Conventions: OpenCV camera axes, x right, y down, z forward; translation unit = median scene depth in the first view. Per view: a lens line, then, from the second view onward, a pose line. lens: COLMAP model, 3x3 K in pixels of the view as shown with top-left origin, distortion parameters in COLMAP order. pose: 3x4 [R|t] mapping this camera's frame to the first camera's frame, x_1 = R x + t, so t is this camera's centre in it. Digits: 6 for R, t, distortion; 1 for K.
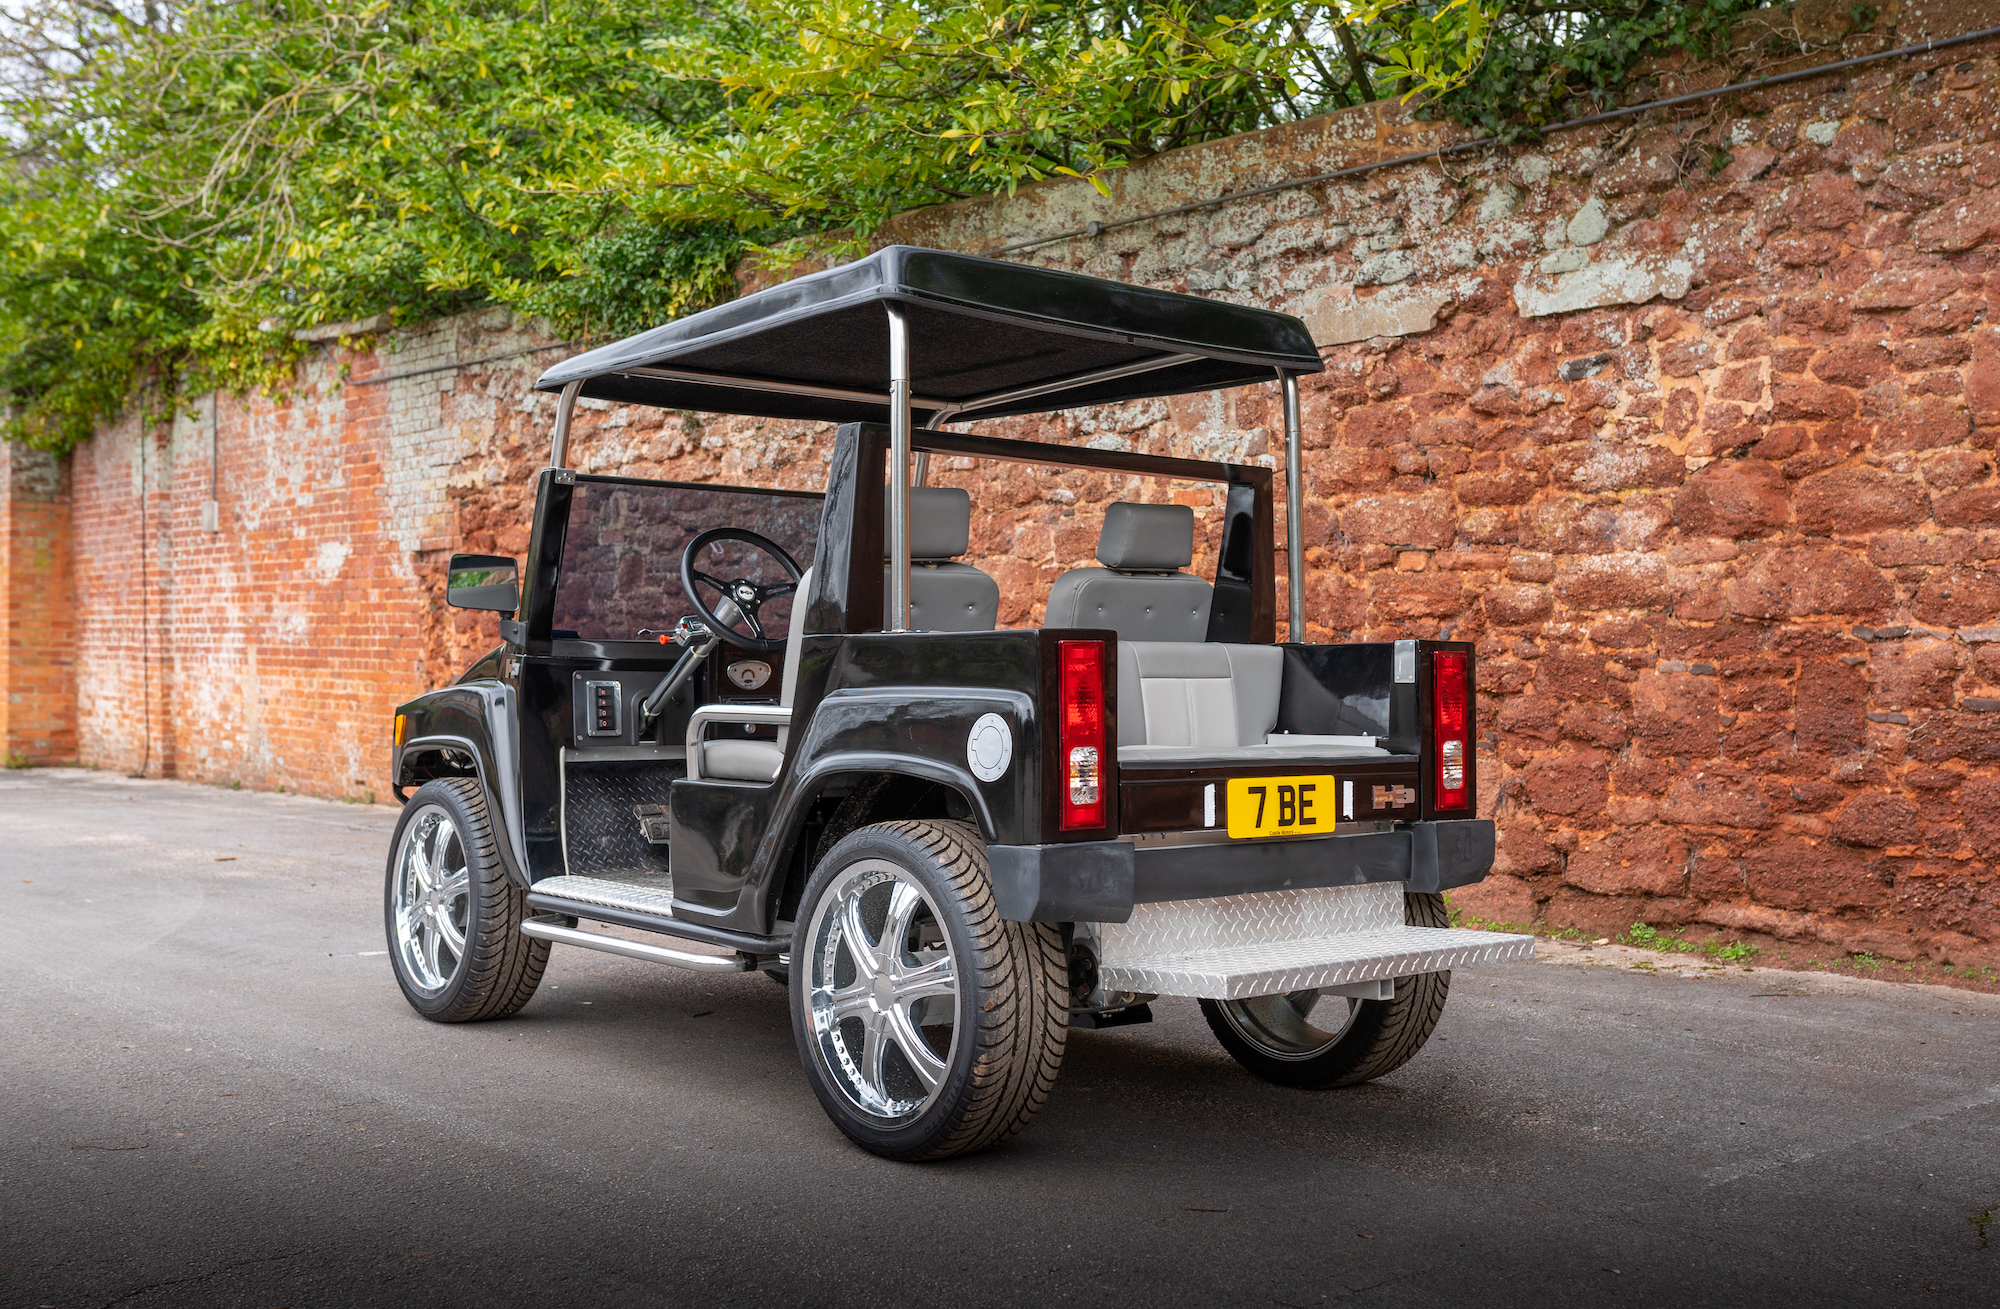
lens RADIAL K [[2056.1, 0, 987.7], [0, 2056.1, 664.5], [0, 0, 1]] dist [-0.049997, 0.000000]
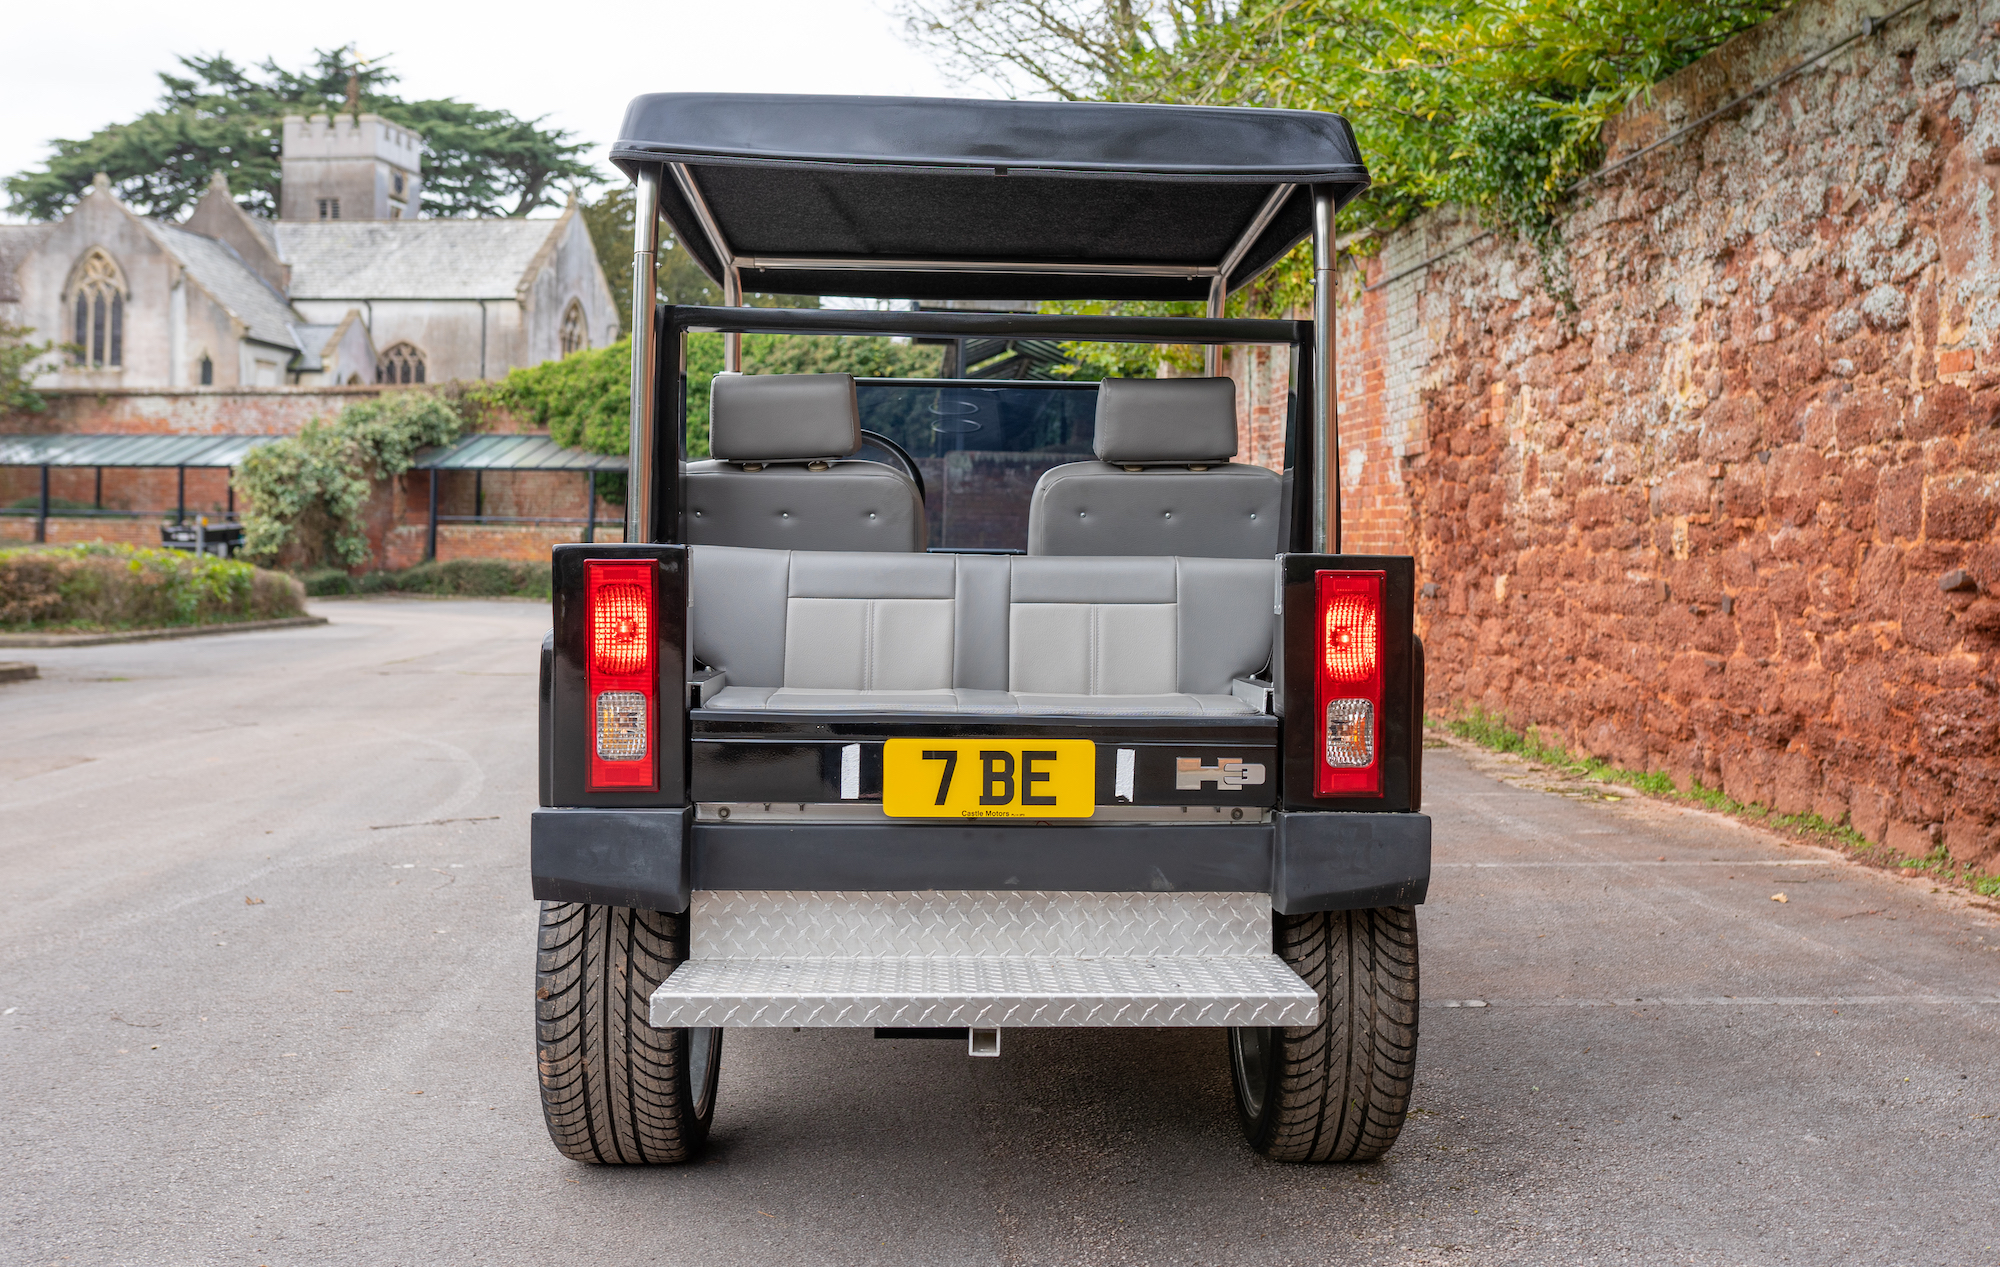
lens RADIAL K [[2024.1, 0, 1000.0], [0, 2024.1, 635.8], [0, 0, 1]] dist [-0.037492, 0.000000]
pose [[0.805458, 0.021173, -0.592274, 0.249341], [-0.001223, 0.999419, 0.034065, -0.003459], [0.592651, -0.026714, 0.805016, 0.175435]]
